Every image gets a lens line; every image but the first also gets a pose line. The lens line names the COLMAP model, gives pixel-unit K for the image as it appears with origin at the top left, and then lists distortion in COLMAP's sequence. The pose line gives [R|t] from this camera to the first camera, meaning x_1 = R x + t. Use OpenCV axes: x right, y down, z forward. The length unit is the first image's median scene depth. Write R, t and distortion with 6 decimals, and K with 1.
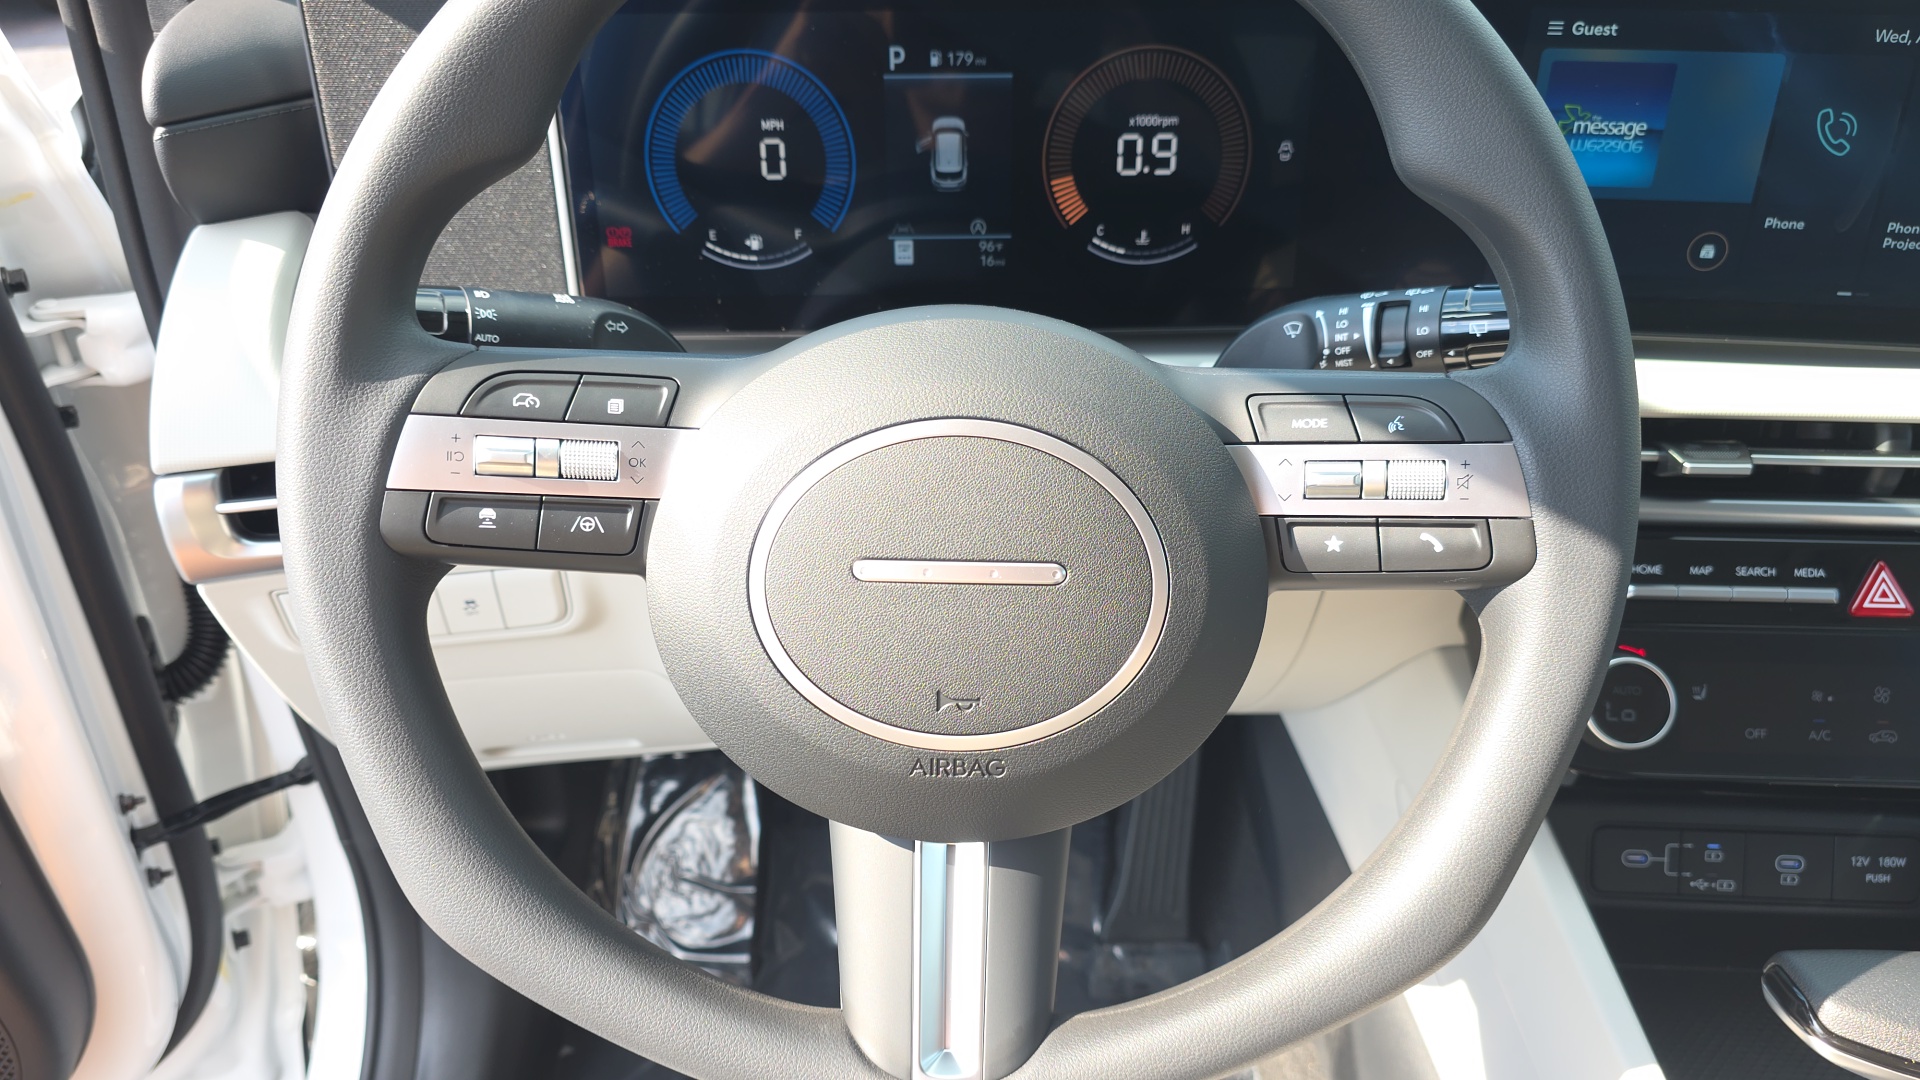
lens RADIAL K [[1318.9, 0, 954.5], [0, 1318.9, 570.2], [0, 0, 1]] dist [0.042288, -0.054933]
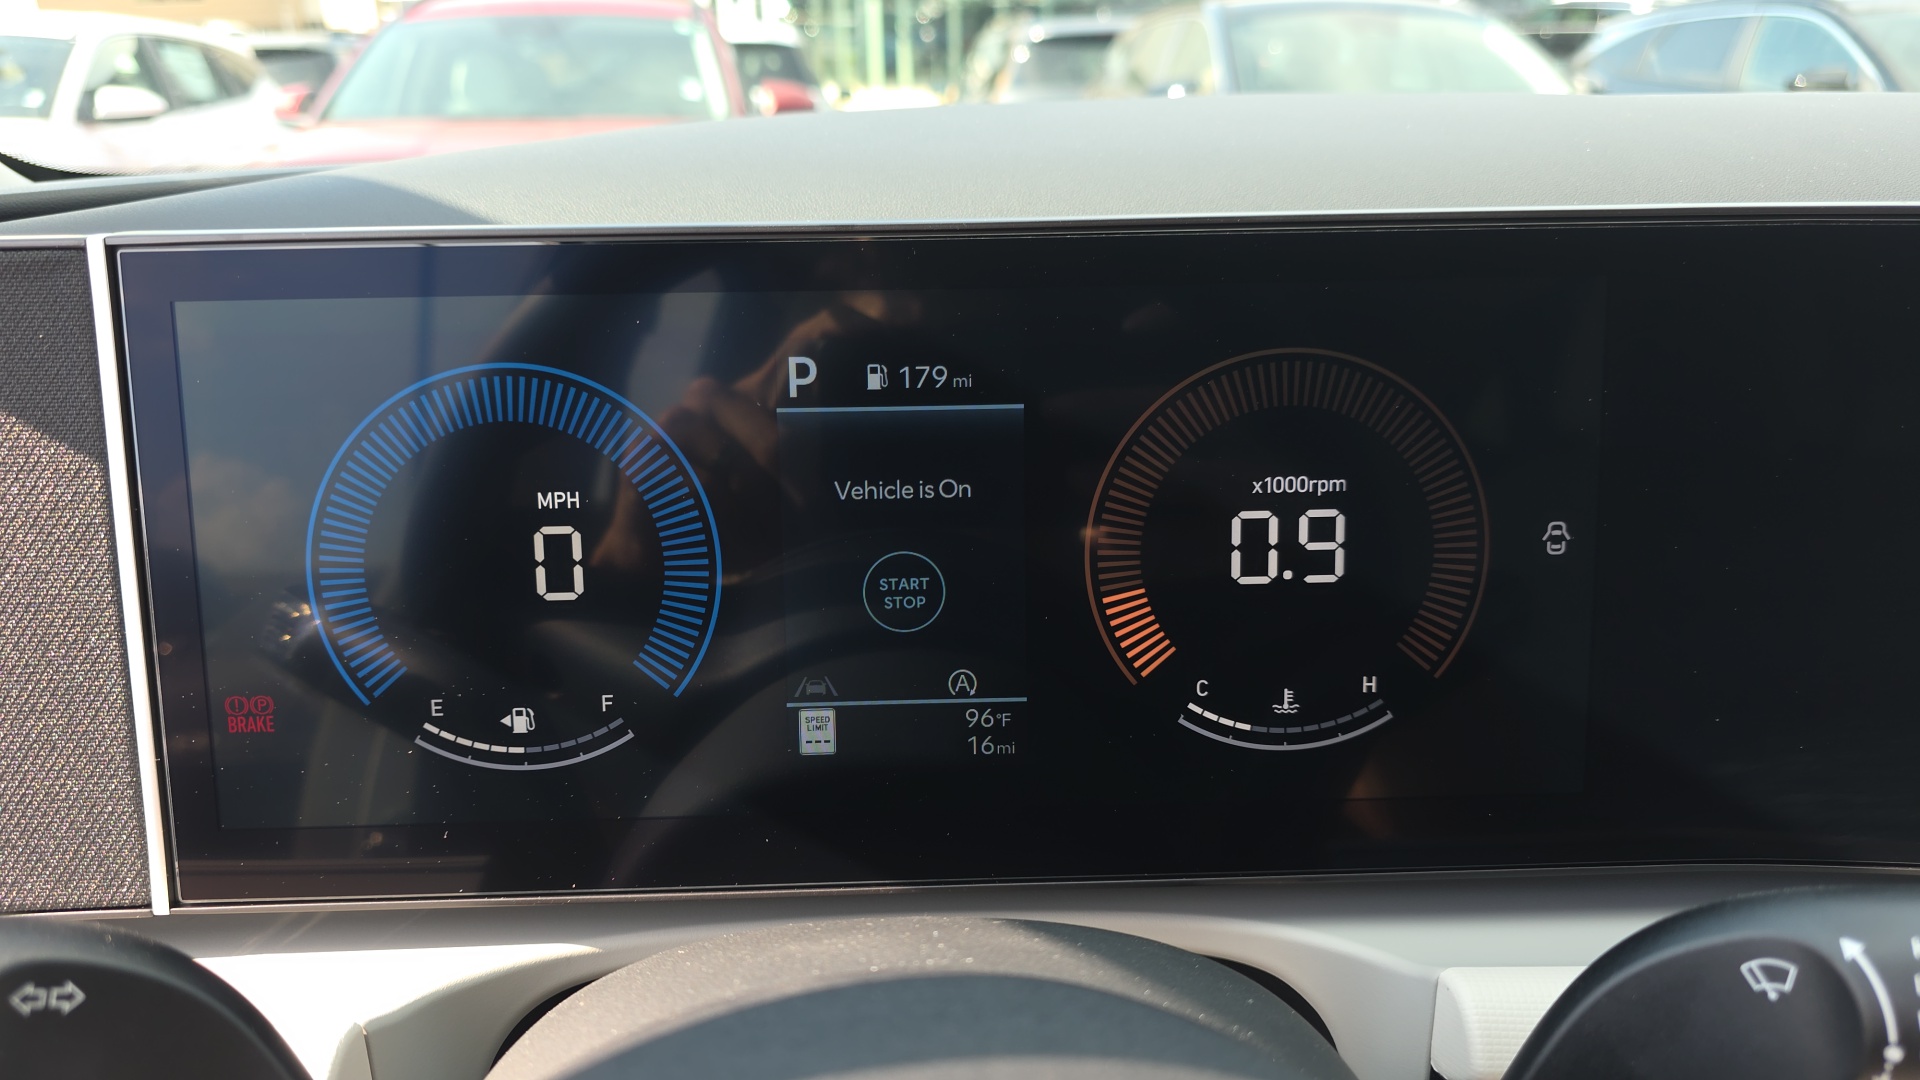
lens RADIAL K [[1352.6, 0, 929.2], [0, 1352.6, 553.9], [0, 0, 1]] dist [0.060893, -0.074220]
pose [[0.999916, -0.010797, 0.007154, 0.001919], [0.012346, 0.961542, -0.274379, -0.166815], [-0.003916, 0.274444, 0.961595, 0.490238]]
